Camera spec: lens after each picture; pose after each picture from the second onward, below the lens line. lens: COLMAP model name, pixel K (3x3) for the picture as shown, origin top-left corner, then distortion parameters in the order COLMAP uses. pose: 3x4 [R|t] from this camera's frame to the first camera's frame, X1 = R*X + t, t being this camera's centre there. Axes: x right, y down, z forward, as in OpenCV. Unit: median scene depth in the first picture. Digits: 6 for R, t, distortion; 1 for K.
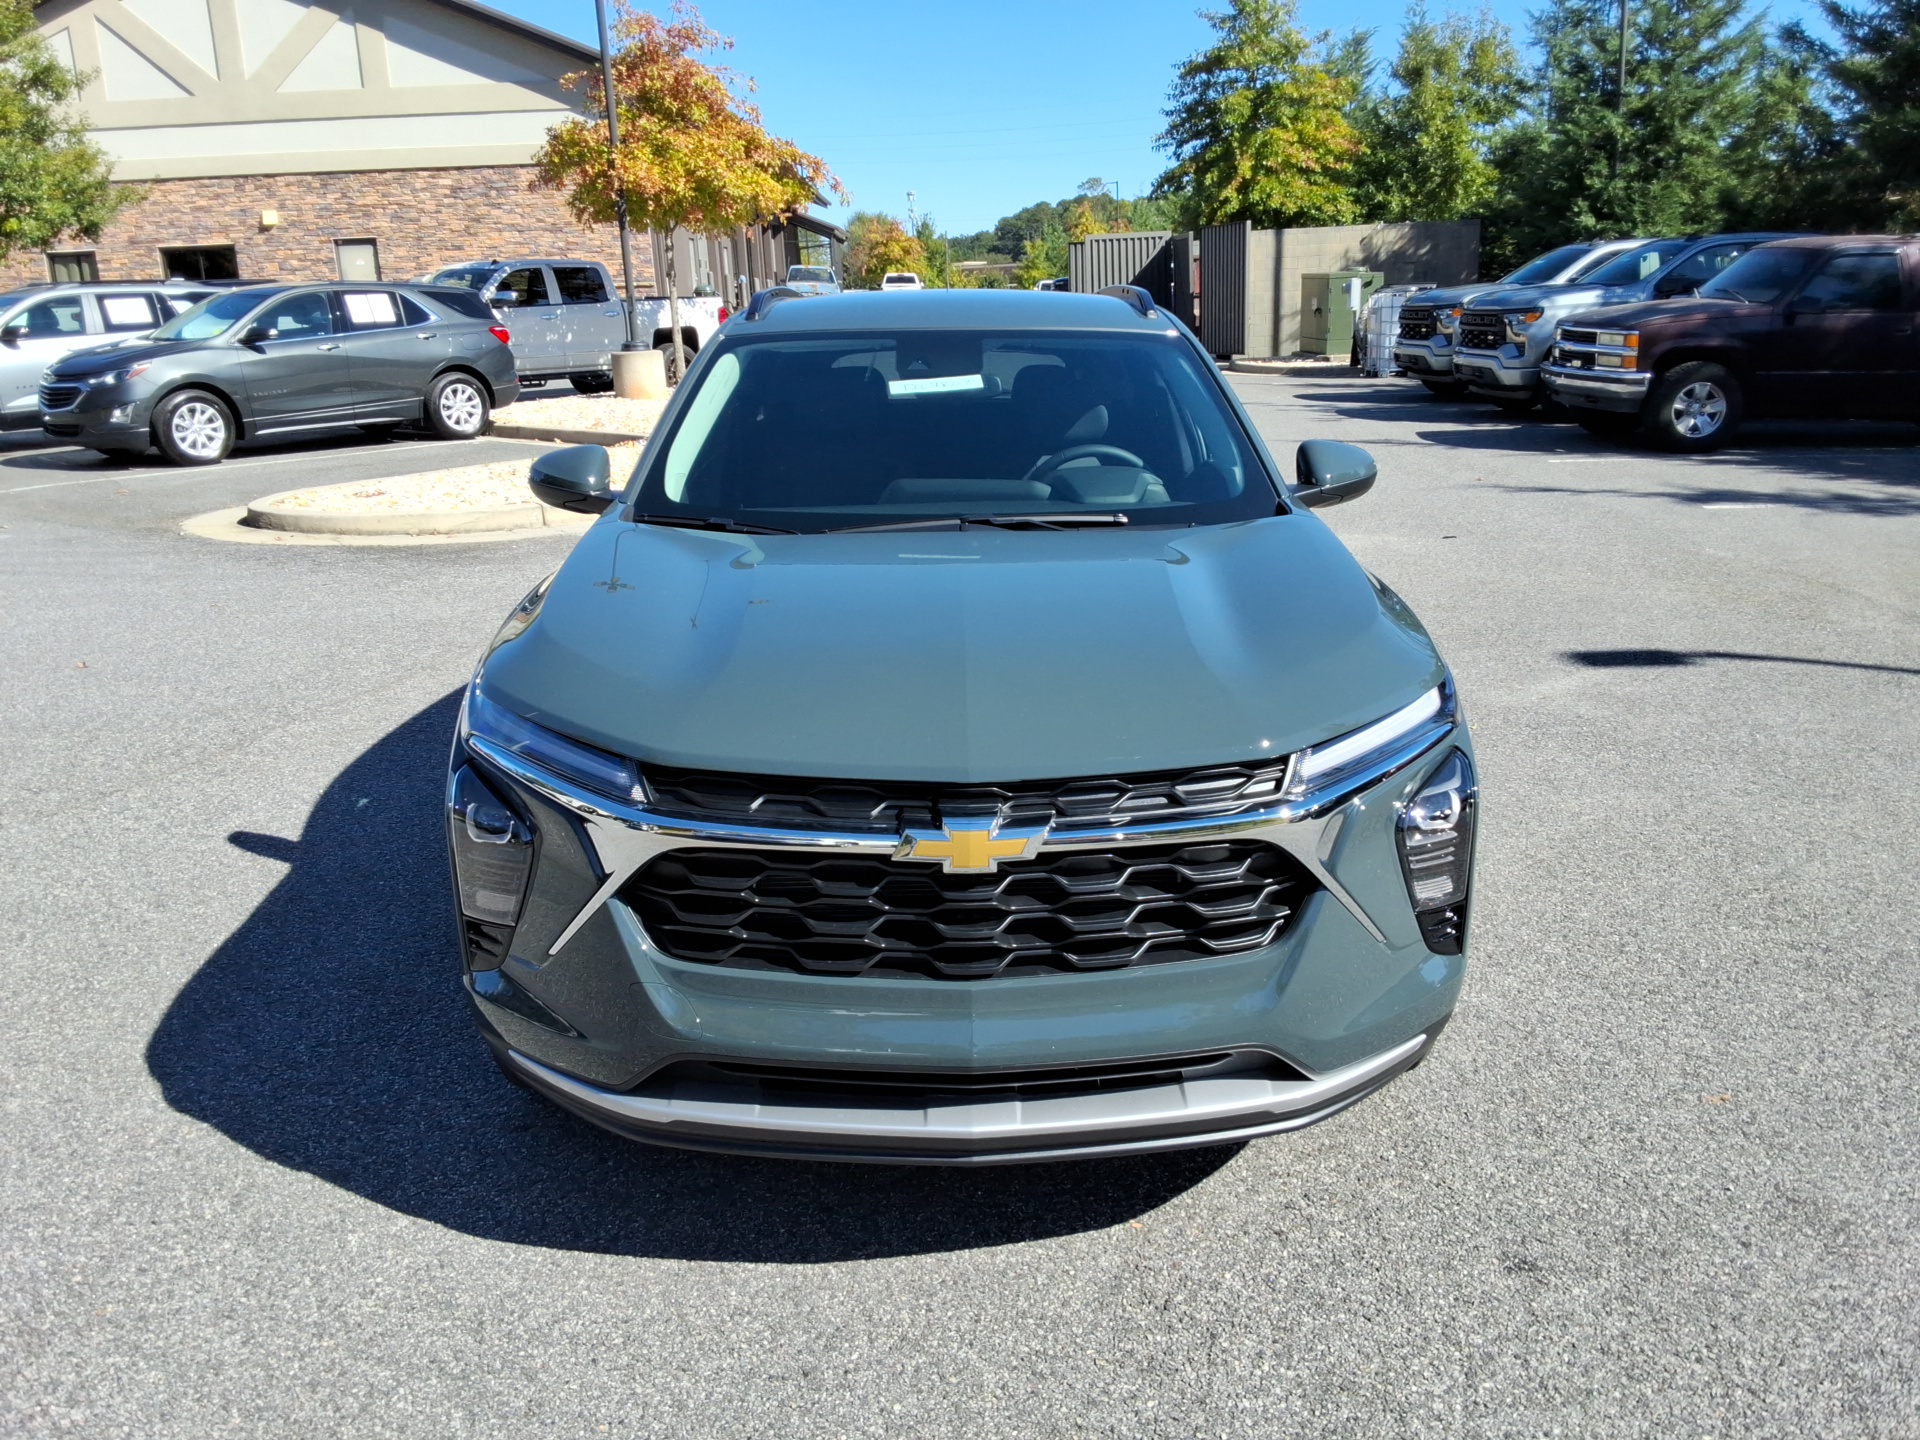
lens RADIAL K [[1537.4, 0, 977.2], [0, 1537.4, 706.3], [0, 0, 1]] dist [0.110815, -0.171501]
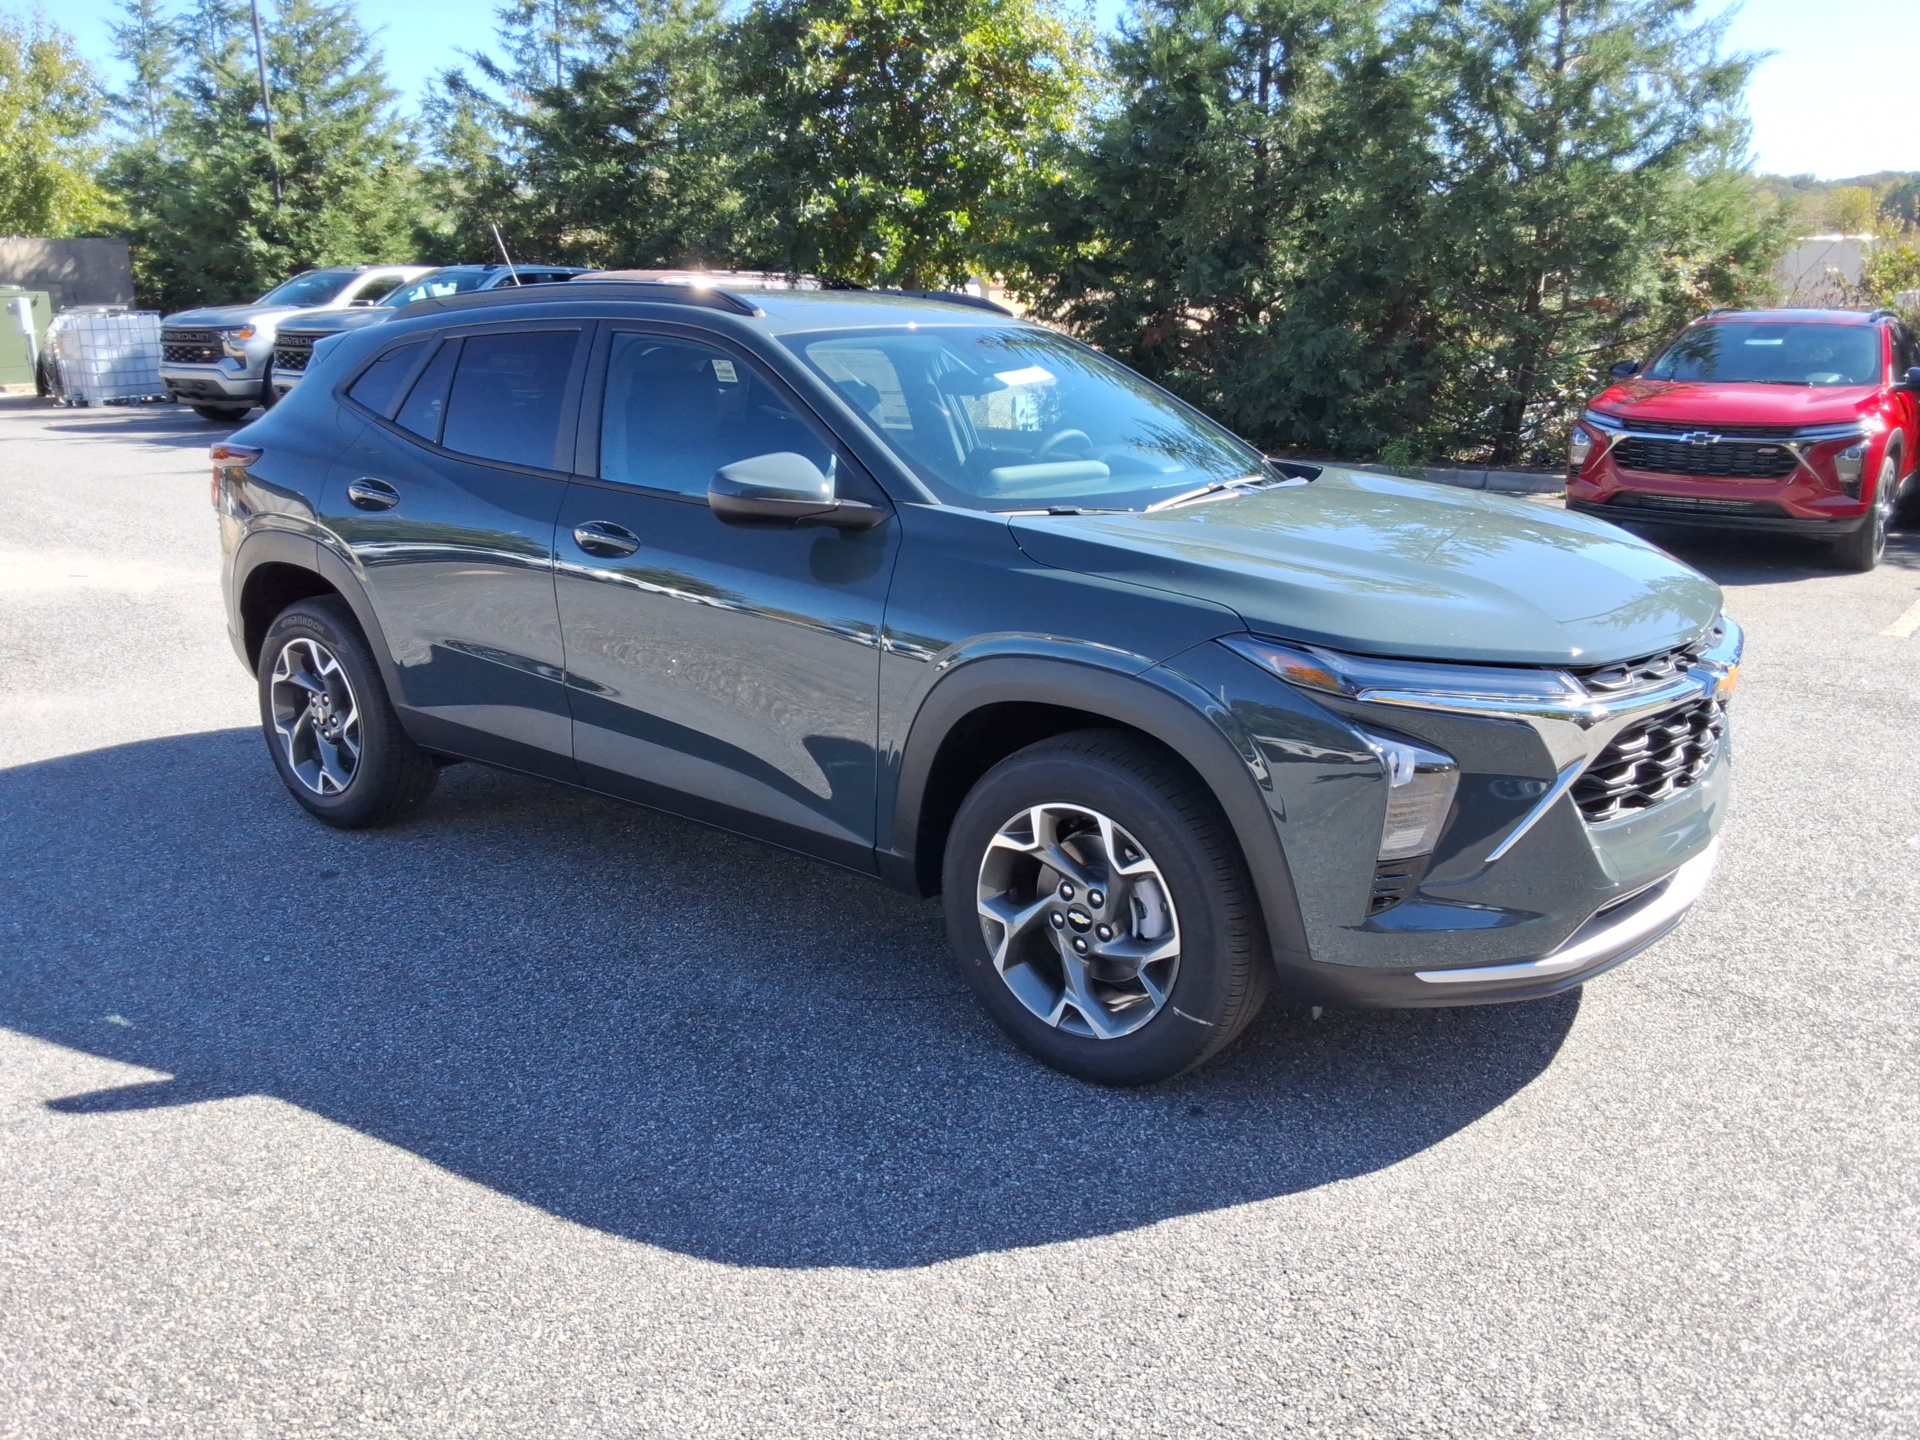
lens RADIAL K [[1537.4, 0, 977.2], [0, 1537.4, 706.3], [0, 0, 1]] dist [0.110815, -0.171501]
pose [[0.623411, -0.177385, 0.761508, -0.131149], [0.191743, 0.978870, 0.071046, -0.009654], [-0.758020, 0.101723, 0.644250, 0.053084]]
